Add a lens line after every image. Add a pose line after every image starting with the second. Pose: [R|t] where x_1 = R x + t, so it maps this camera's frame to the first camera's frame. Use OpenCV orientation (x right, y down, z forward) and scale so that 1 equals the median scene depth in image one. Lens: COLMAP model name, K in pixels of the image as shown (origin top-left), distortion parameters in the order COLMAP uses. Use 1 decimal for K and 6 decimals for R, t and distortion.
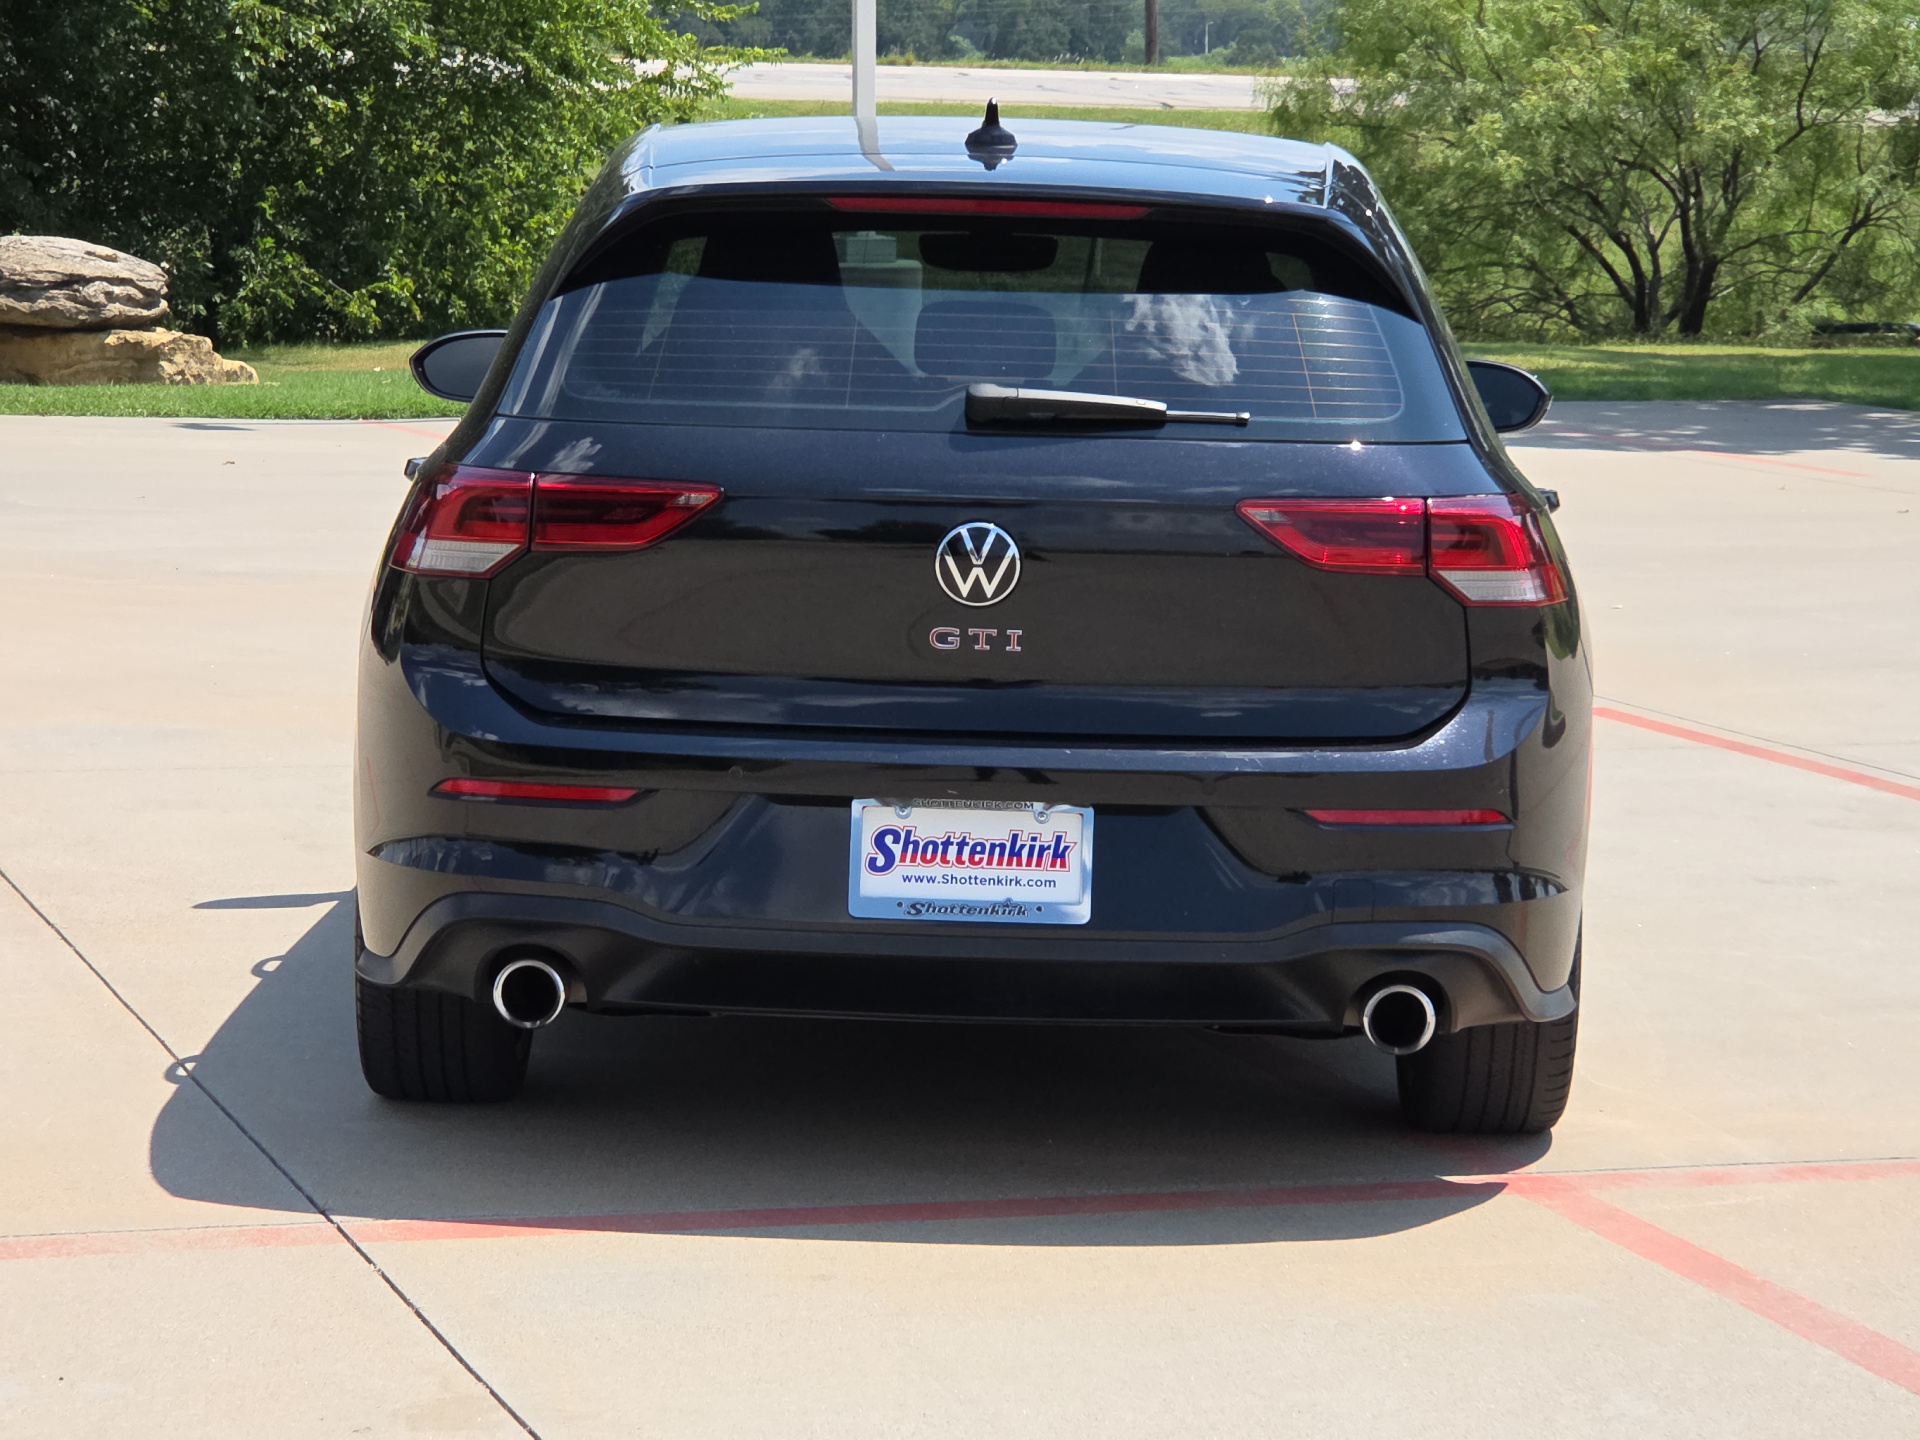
lens RADIAL K [[4120.8, 0, 948.9], [0, 4120.8, 724.8], [0, 0, 1]] dist [-0.035949, 0.000000]
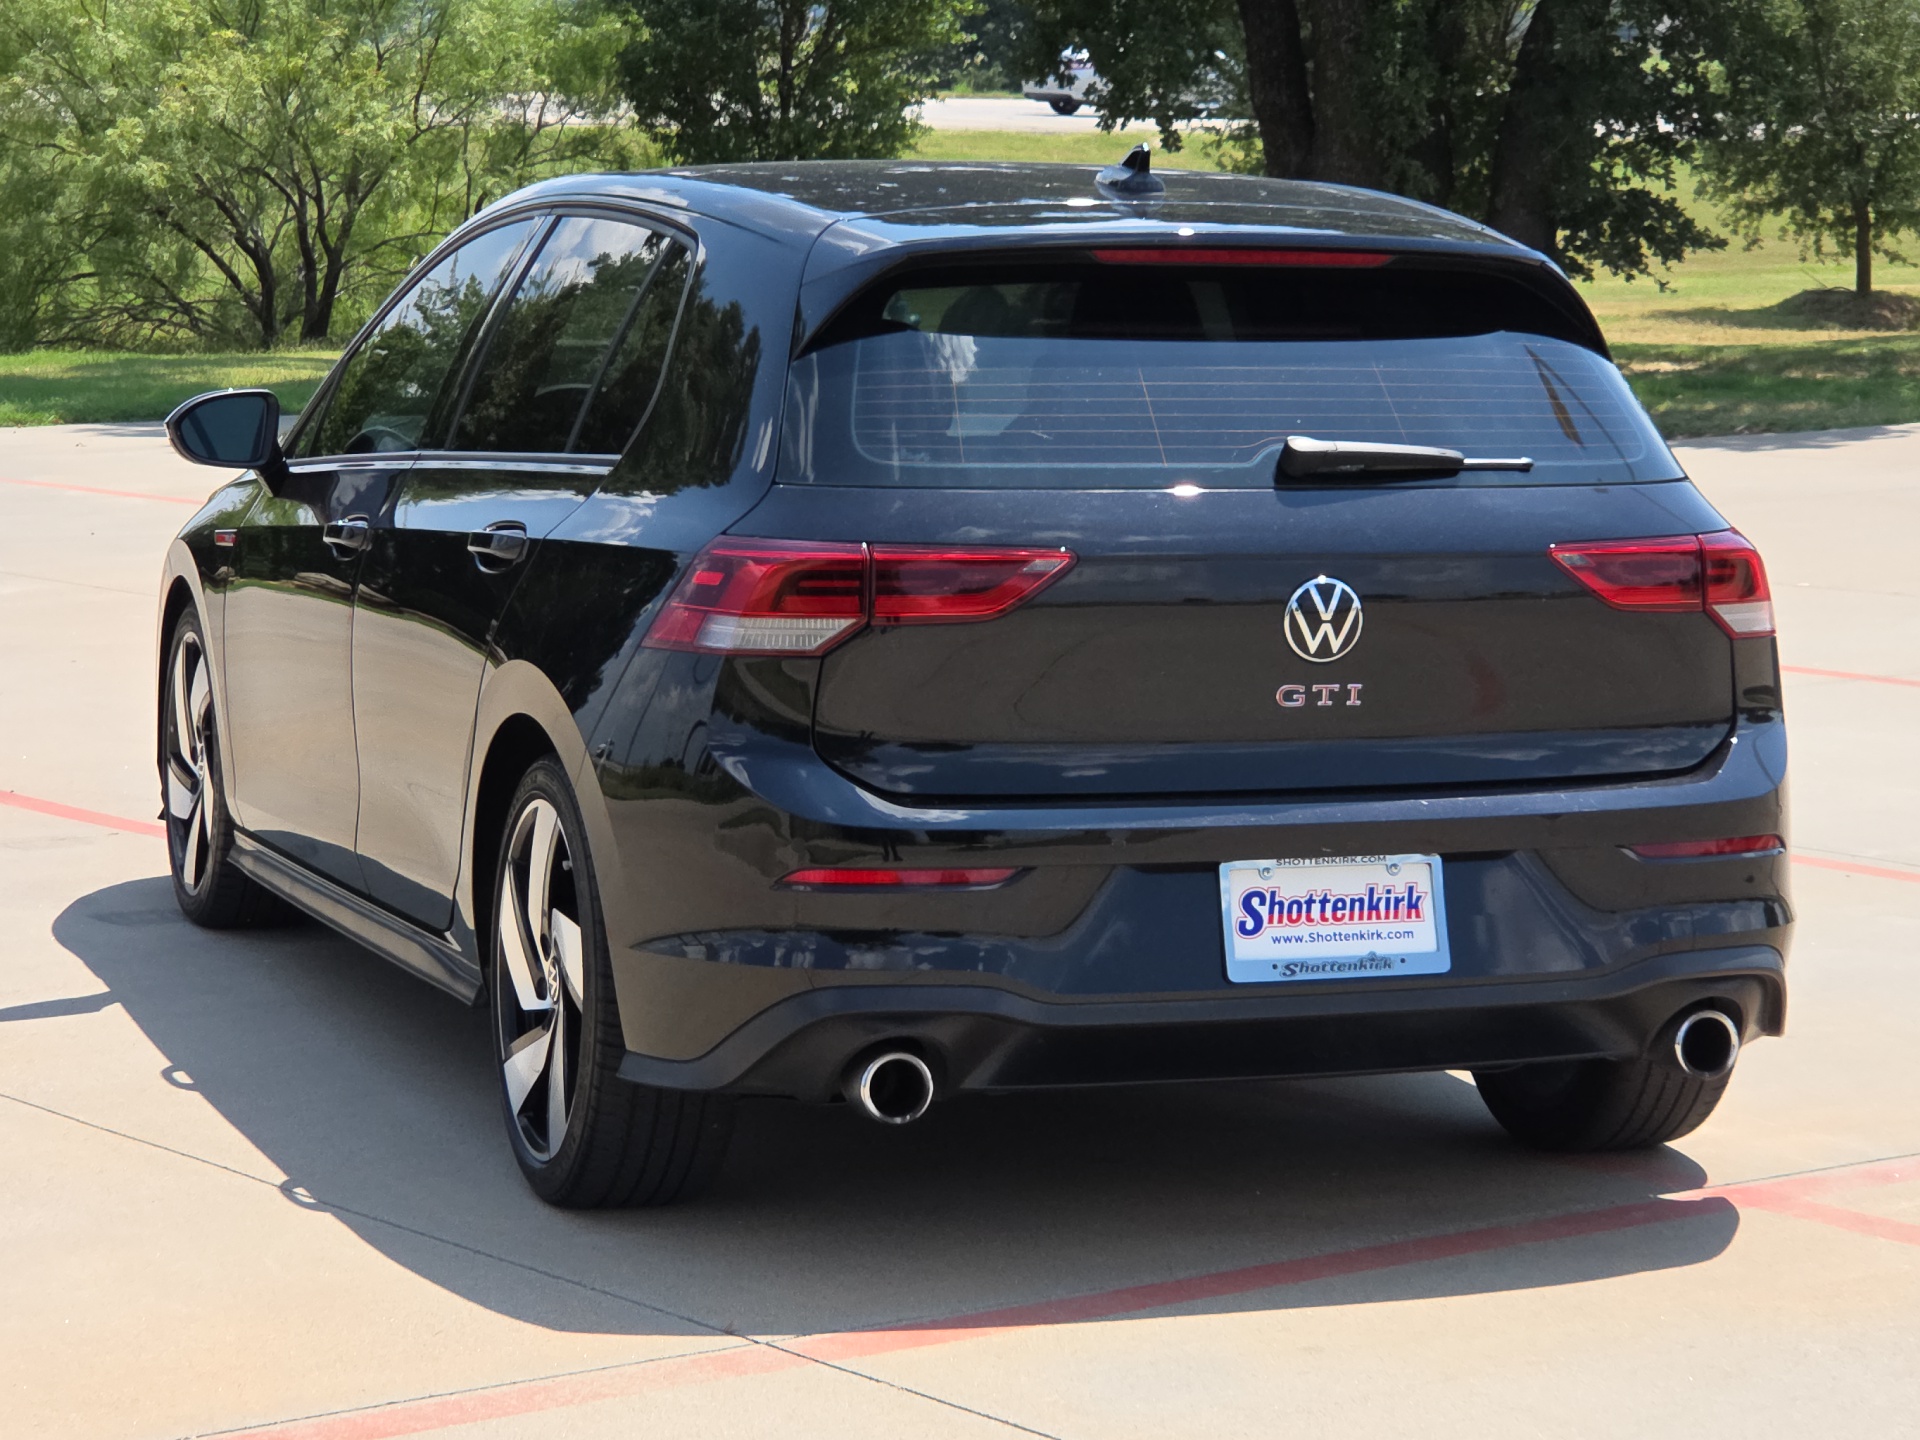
lens RADIAL K [[4120.8, 0, 956.4], [0, 4120.8, 722.1], [0, 0, 1]] dist [-0.035949, 0.000000]
pose [[0.940279, -0.052513, 0.336331, -0.406899], [0.052895, 0.998568, 0.008032, -0.026570], [-0.336271, 0.010238, 0.941710, 0.092314]]
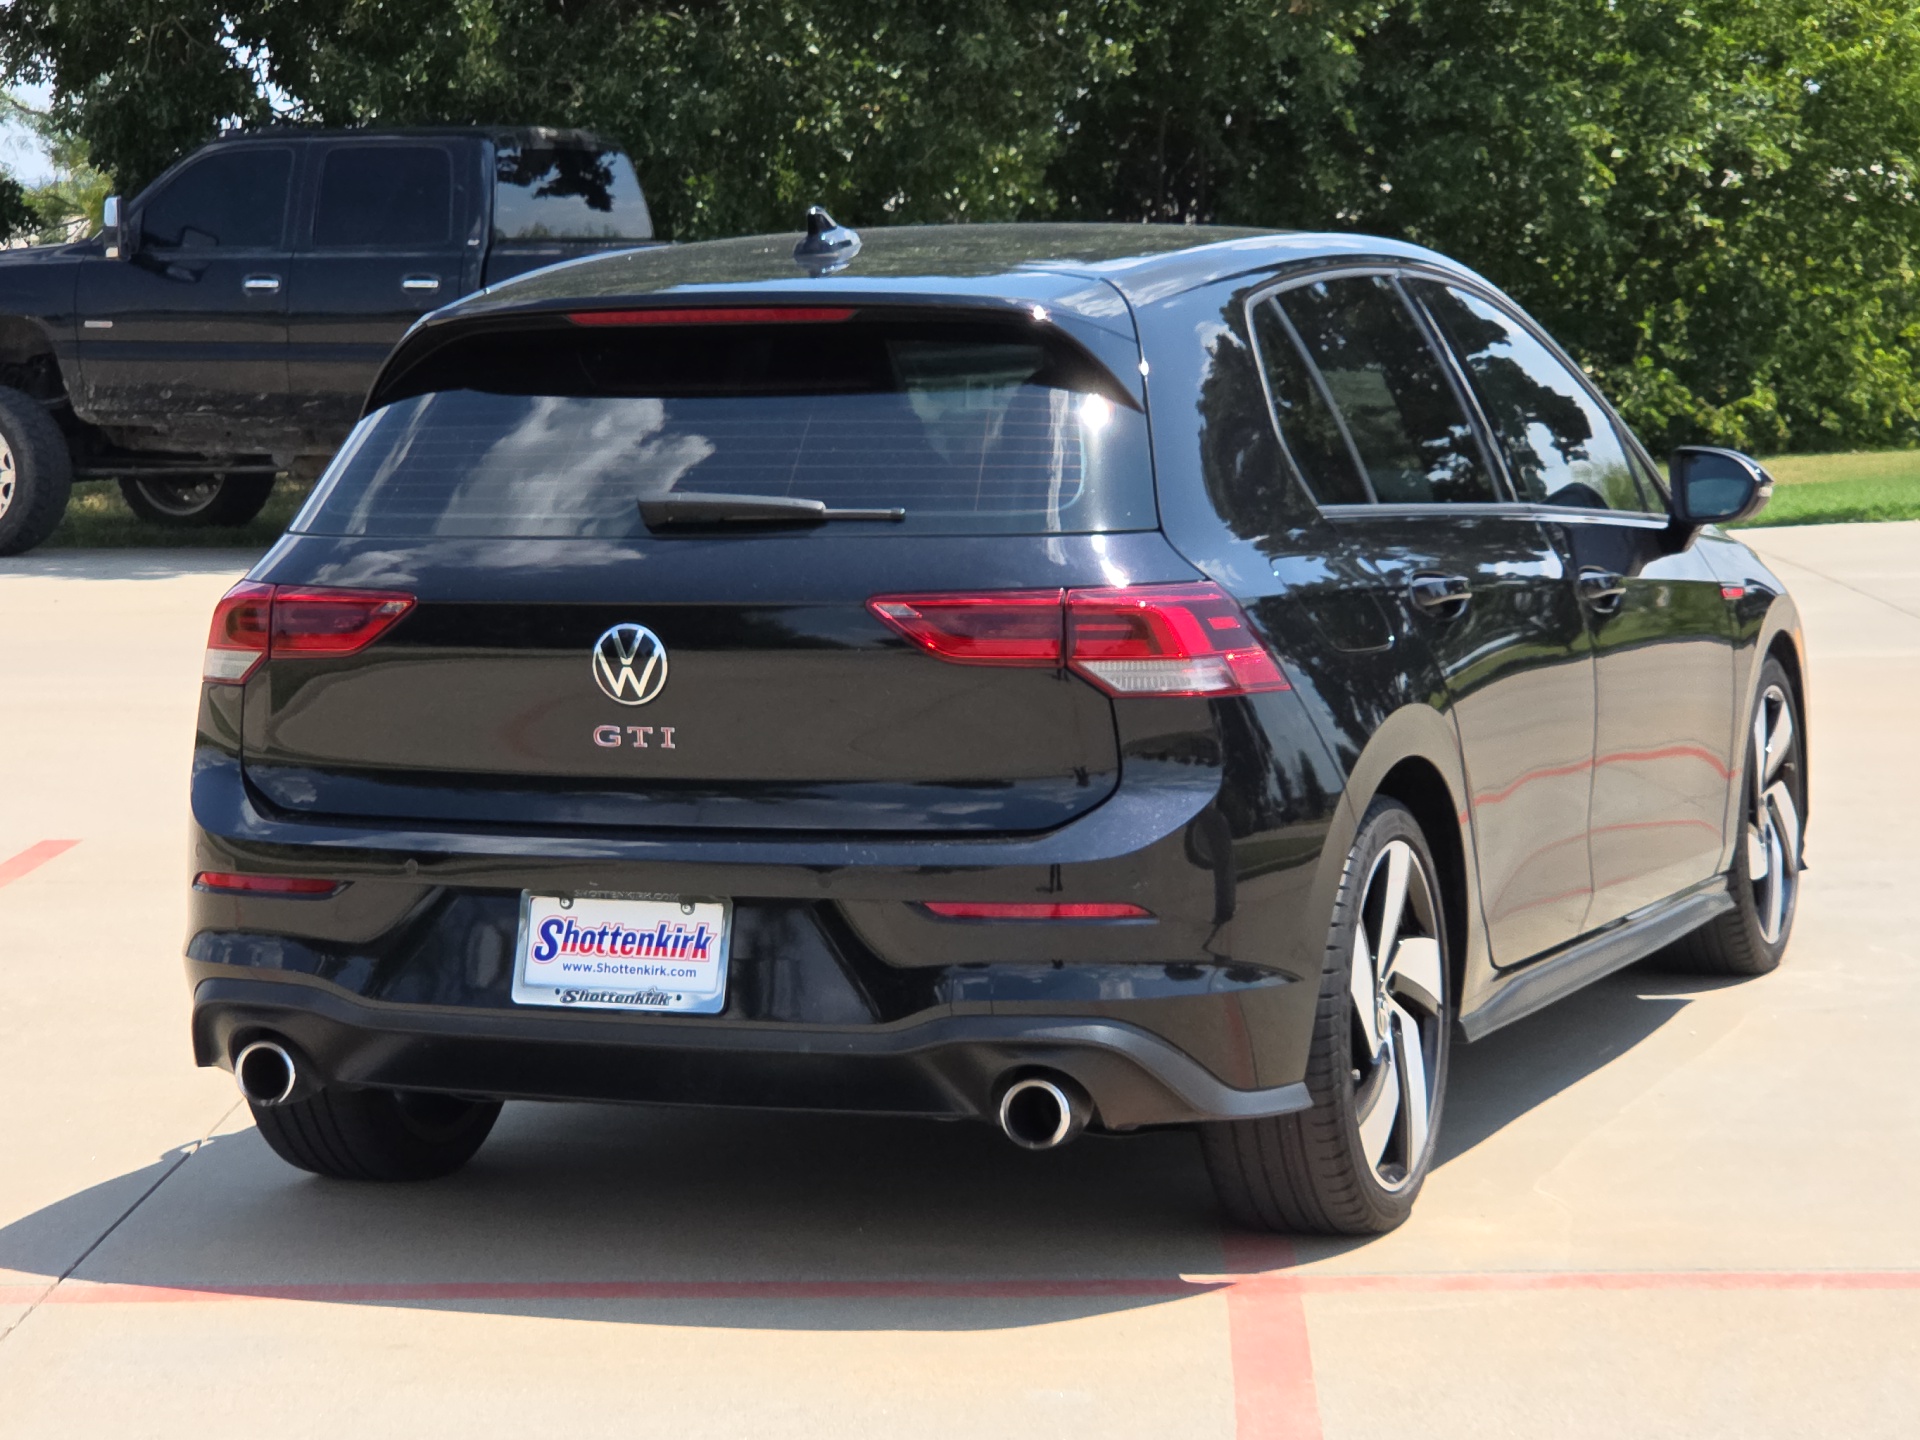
lens RADIAL K [[4120.8, 0, 962.8], [0, 4120.8, 711.6], [0, 0, 1]] dist [-0.035949, 0.000000]
pose [[0.934843, -0.013602, -0.354802, 0.446587], [0.002141, 0.999464, -0.032674, 0.006936], [0.355056, 0.029785, 0.934370, 0.062057]]
